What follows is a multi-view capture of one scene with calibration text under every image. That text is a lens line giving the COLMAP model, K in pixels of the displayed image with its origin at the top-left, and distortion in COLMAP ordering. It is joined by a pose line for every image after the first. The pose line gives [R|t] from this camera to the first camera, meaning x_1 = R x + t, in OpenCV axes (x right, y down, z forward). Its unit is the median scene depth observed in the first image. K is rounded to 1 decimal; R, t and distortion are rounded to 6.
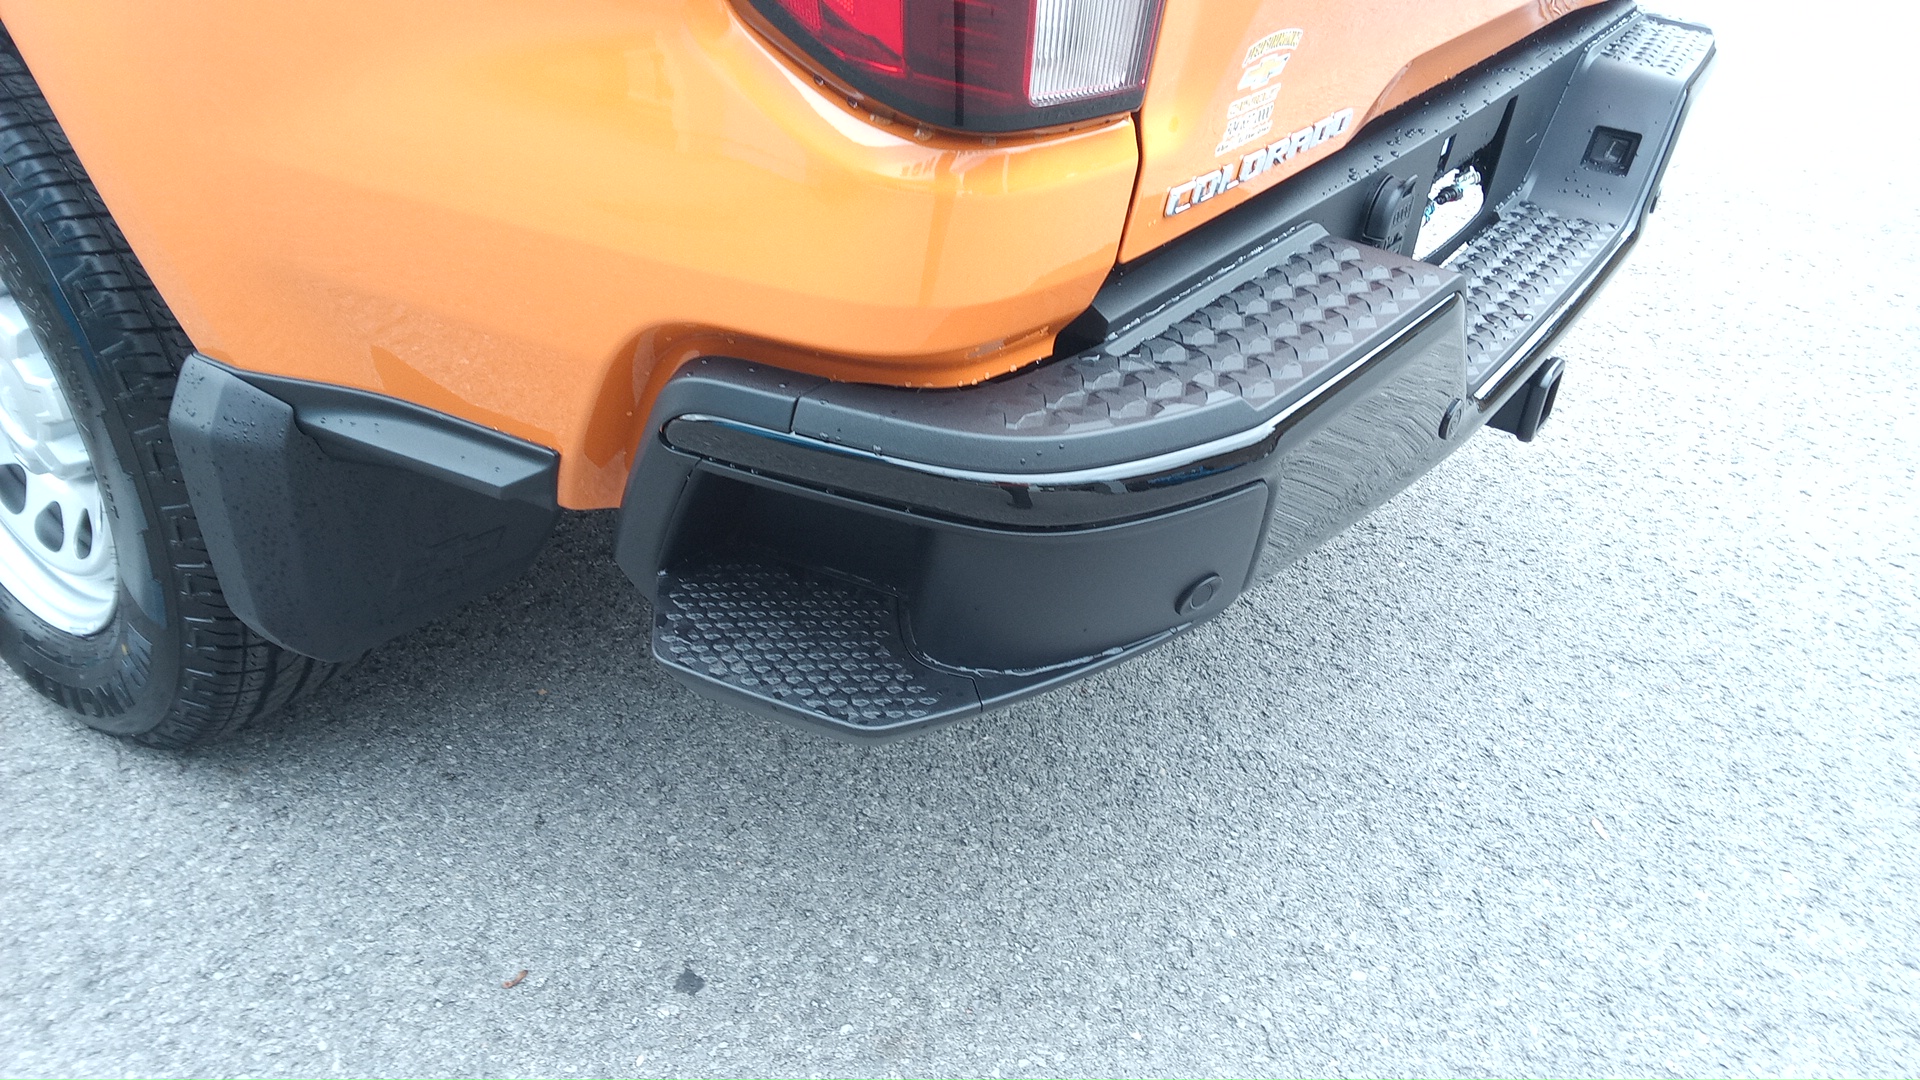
lens RADIAL K [[1403.9, 0, 940.5], [0, 1403.9, 526.7], [0, 0, 1]] dist [0.040080, -0.063378]
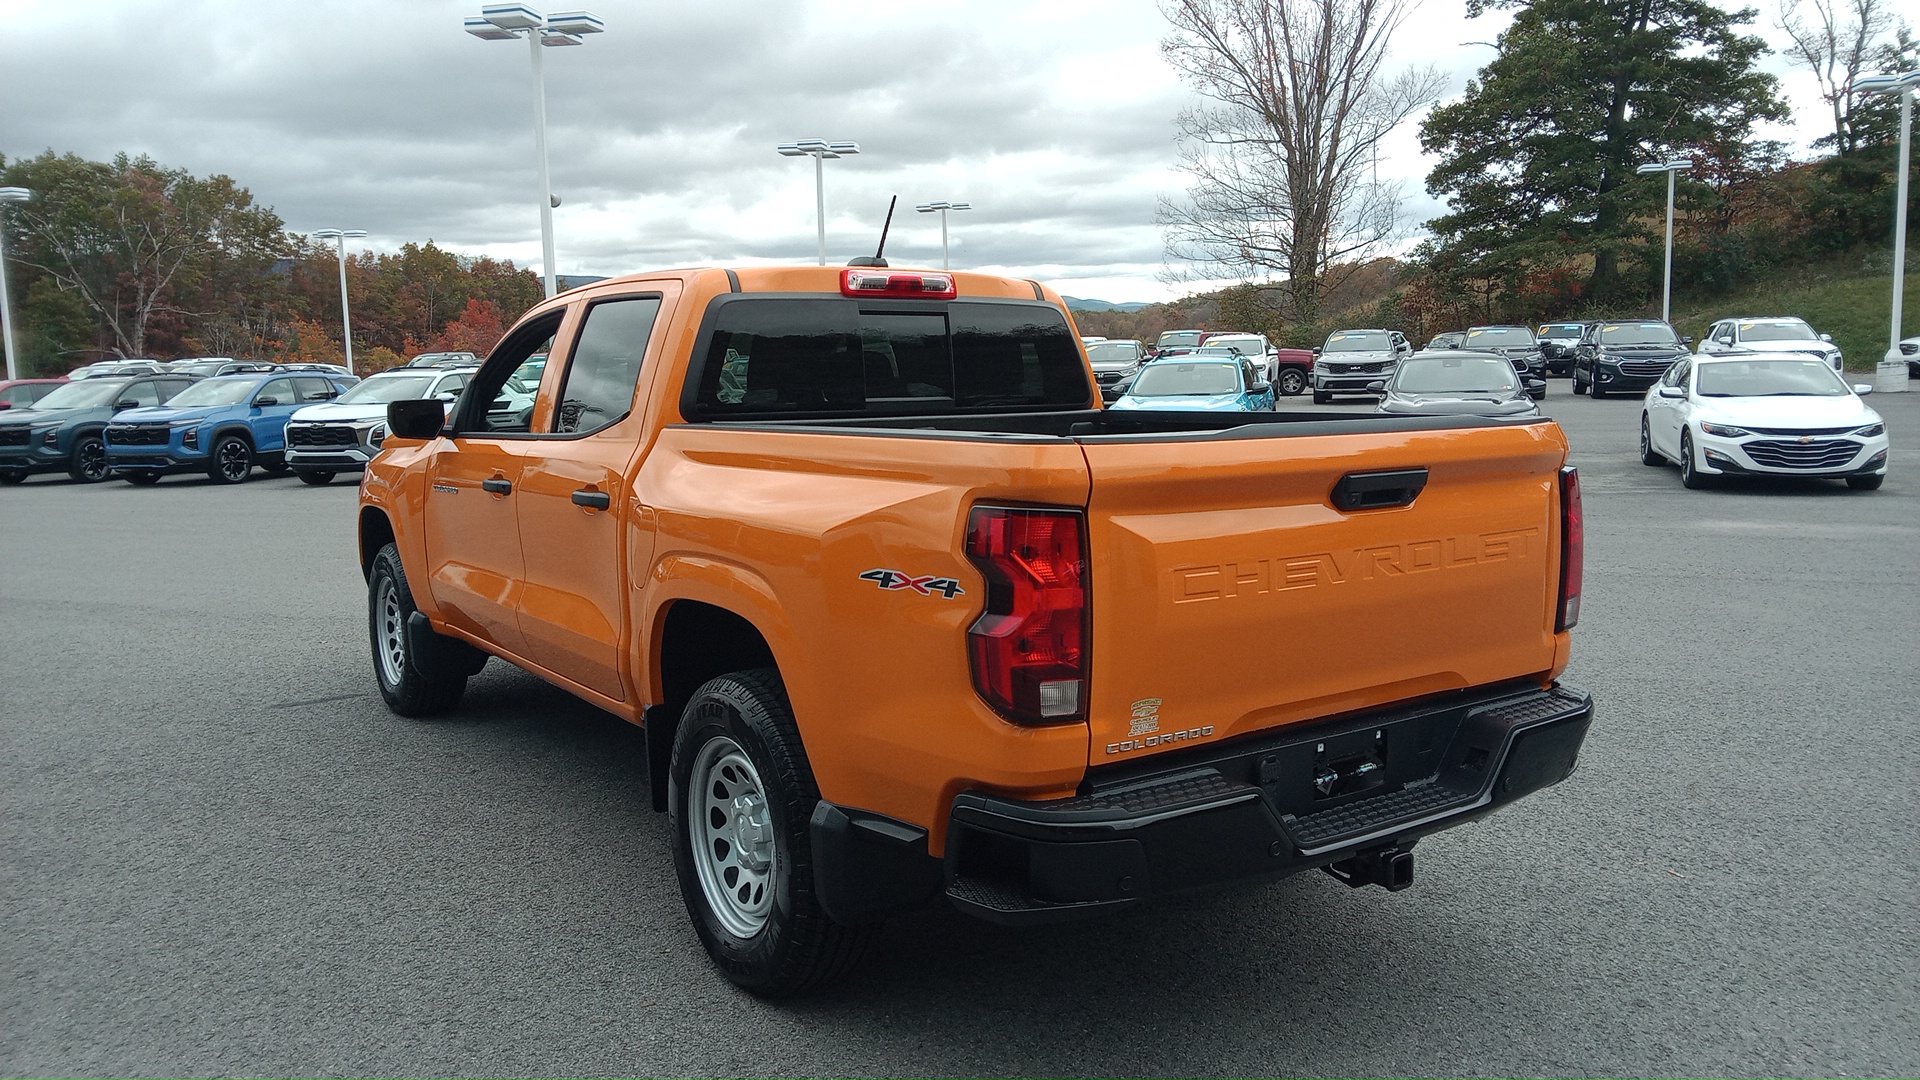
lens RADIAL K [[1403.9, 0, 930.2], [0, 1403.9, 518.3], [0, 0, 1]] dist [0.040080, -0.063378]
pose [[0.933491, -0.037144, -0.356672, 0.766963], [-0.124925, 0.898632, -0.420541, 0.566619], [0.336137, 0.437128, 0.834225, -1.660480]]
